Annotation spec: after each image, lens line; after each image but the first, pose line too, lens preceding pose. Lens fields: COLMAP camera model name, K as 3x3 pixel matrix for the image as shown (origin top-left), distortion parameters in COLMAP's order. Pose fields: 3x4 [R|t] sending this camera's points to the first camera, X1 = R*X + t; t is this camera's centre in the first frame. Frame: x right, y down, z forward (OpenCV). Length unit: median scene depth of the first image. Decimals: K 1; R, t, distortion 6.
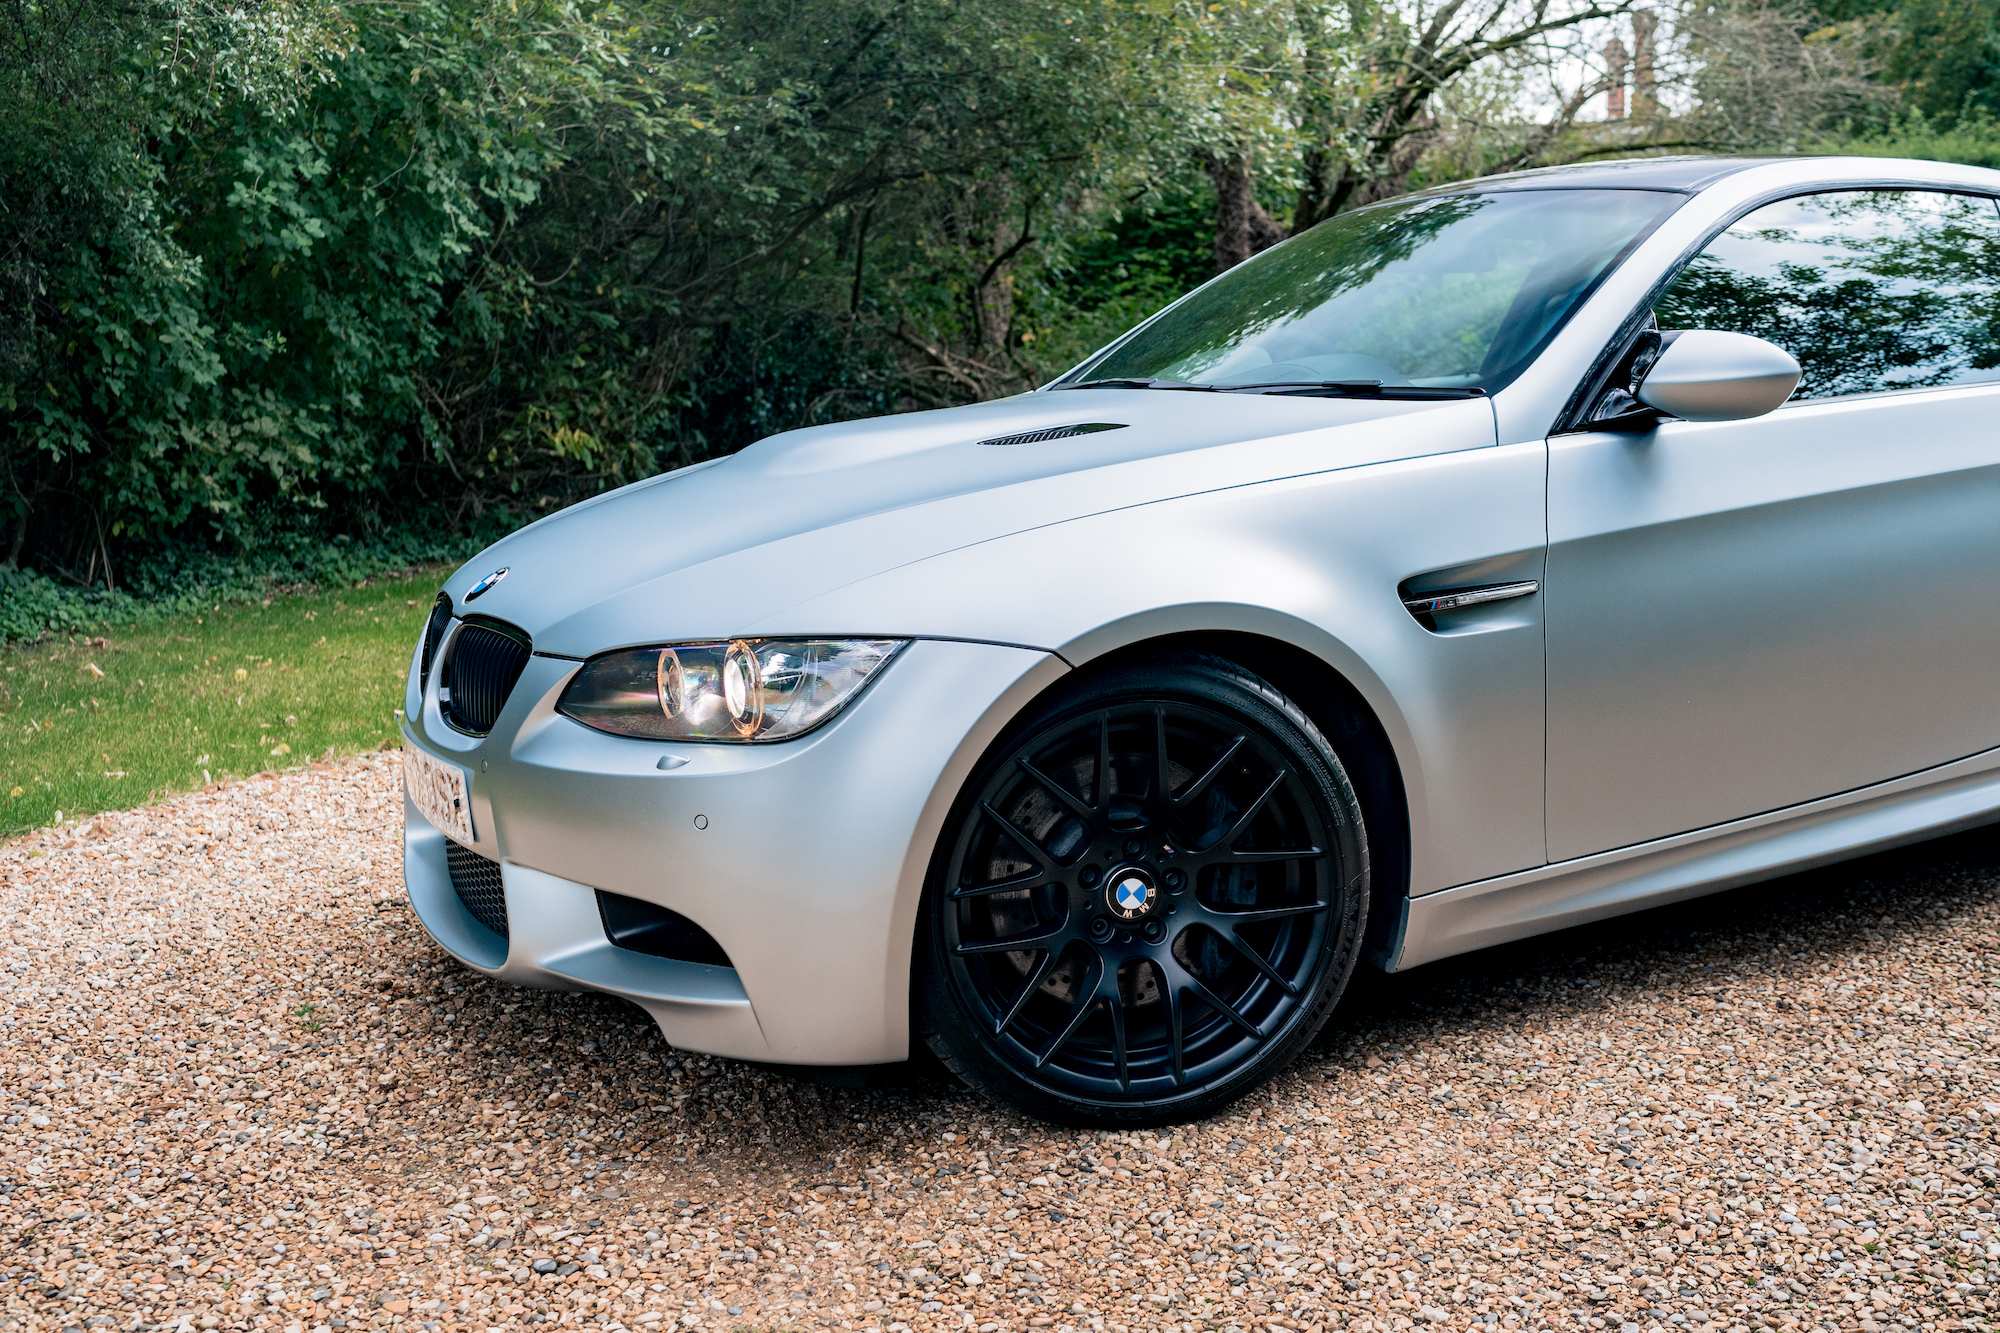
lens RADIAL K [[1951.0, 0, 957.8], [0, 1951.0, 667.6], [0, 0, 1]] dist [-0.141369, 0.019844]
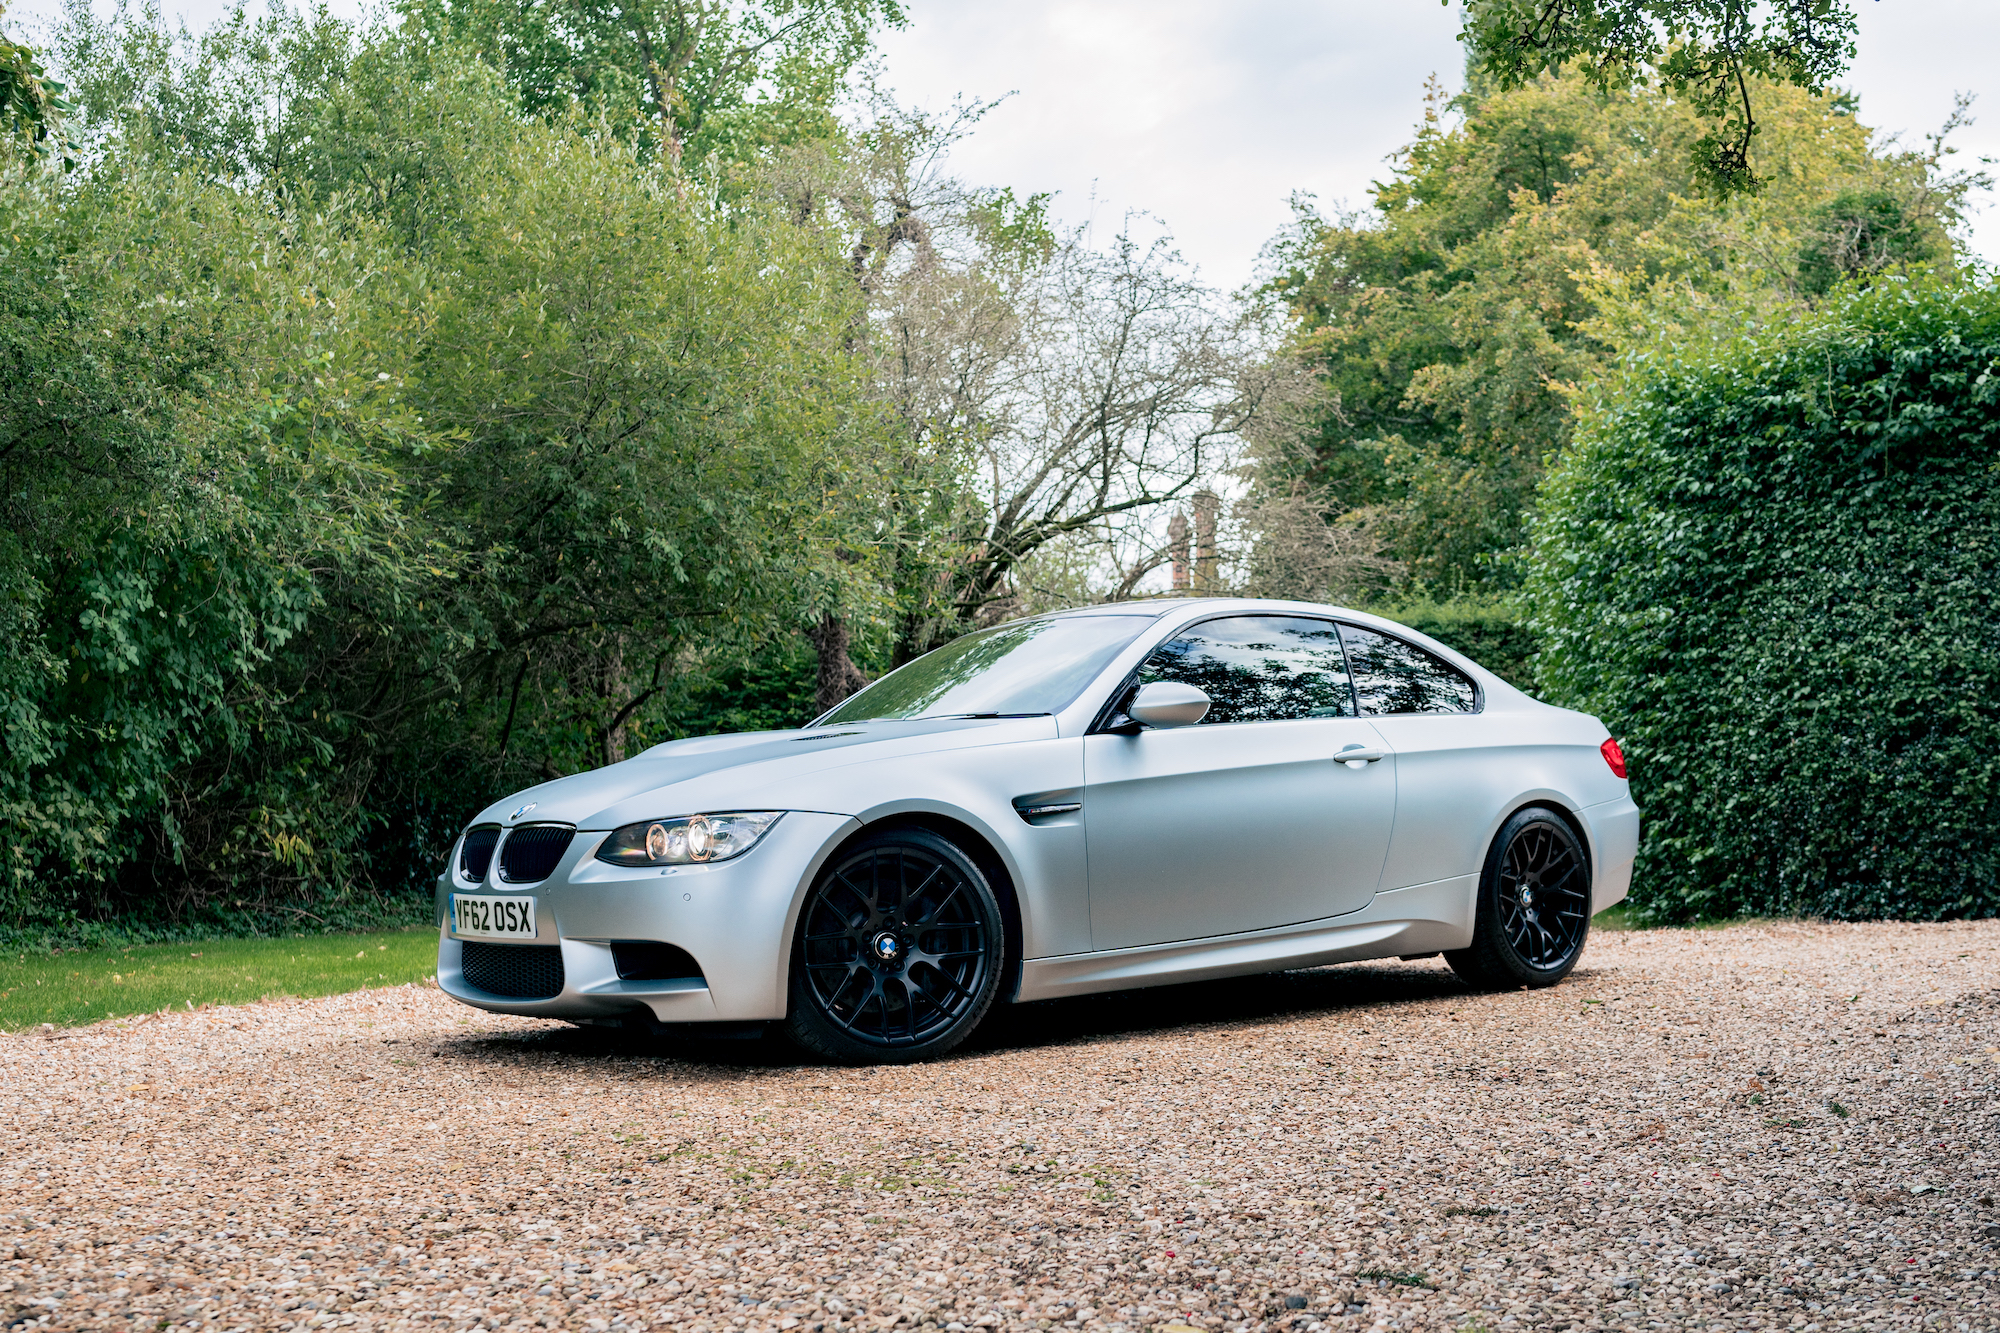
lens RADIAL K [[2096.0, 0, 949.7], [0, 2096.0, 701.5], [0, 0, 1]] dist [-0.163914, 0.030859]
pose [[0.978090, 0.017552, 0.207443, -0.259573], [0.029003, 0.975234, -0.219265, 0.298490], [-0.206154, 0.220477, 0.953357, -0.973415]]
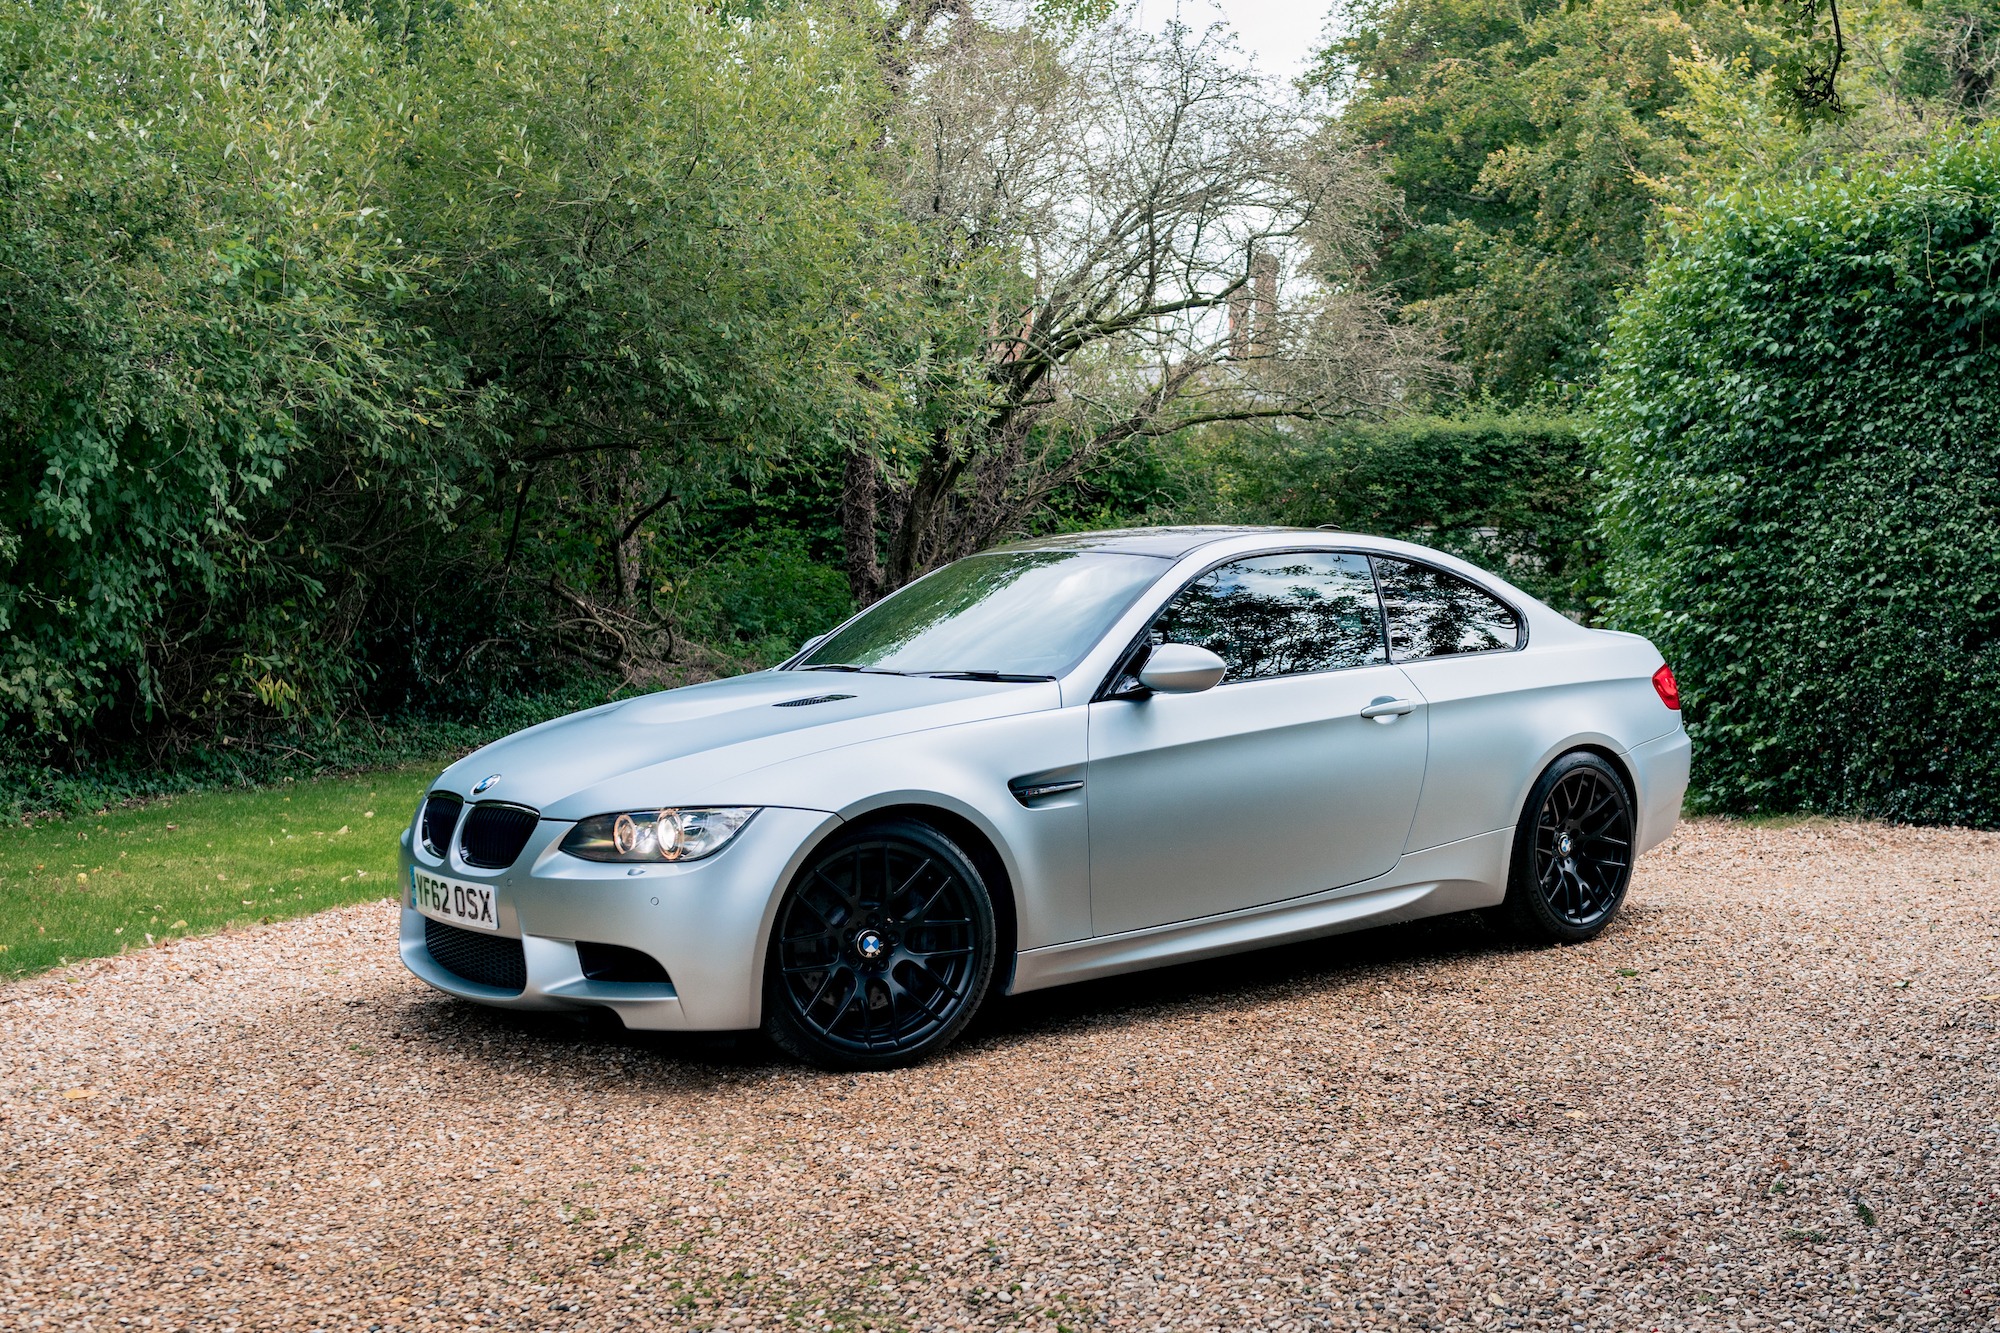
lens RADIAL K [[2195.2, 0, 1000.0], [0, 2195.2, 666.5], [0, 0, 1]] dist [-0.165014, 0.035463]
pose [[0.977432, 0.012177, 0.210897, -0.206721], [0.014025, 0.992394, -0.122298, 0.095077], [-0.210783, 0.122496, 0.969828, -0.964354]]
